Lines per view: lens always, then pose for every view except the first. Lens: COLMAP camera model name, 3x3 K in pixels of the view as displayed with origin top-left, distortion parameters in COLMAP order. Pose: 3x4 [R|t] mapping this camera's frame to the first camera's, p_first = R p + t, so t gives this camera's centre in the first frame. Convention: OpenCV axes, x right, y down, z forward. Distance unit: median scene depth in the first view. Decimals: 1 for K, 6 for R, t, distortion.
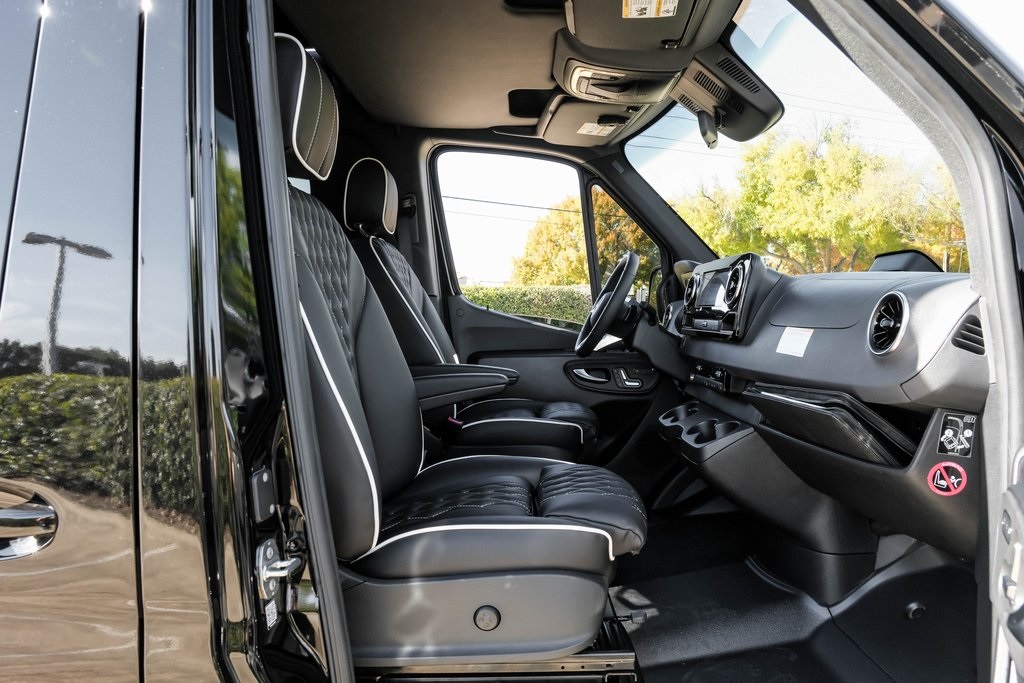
lens RADIAL K [[667.9, 0, 512.0], [0, 667.9, 341.5], [0, 0, 1]] dist [-0.037037, -0.001707]
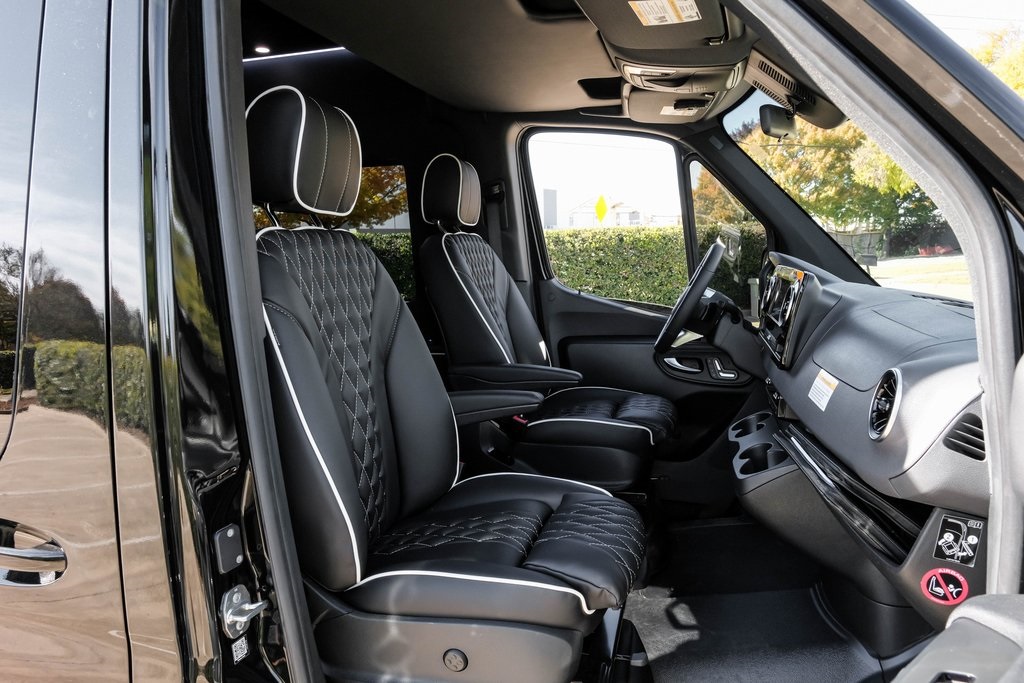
lens RADIAL K [[667.9, 0, 512.0], [0, 667.9, 341.5], [0, 0, 1]] dist [-0.037037, -0.001707]
pose [[0.971257, 0.023019, -0.236917, 0.277406], [-0.002212, 0.996143, 0.087716, -0.173282], [0.238023, -0.084670, 0.967562, 0.047007]]
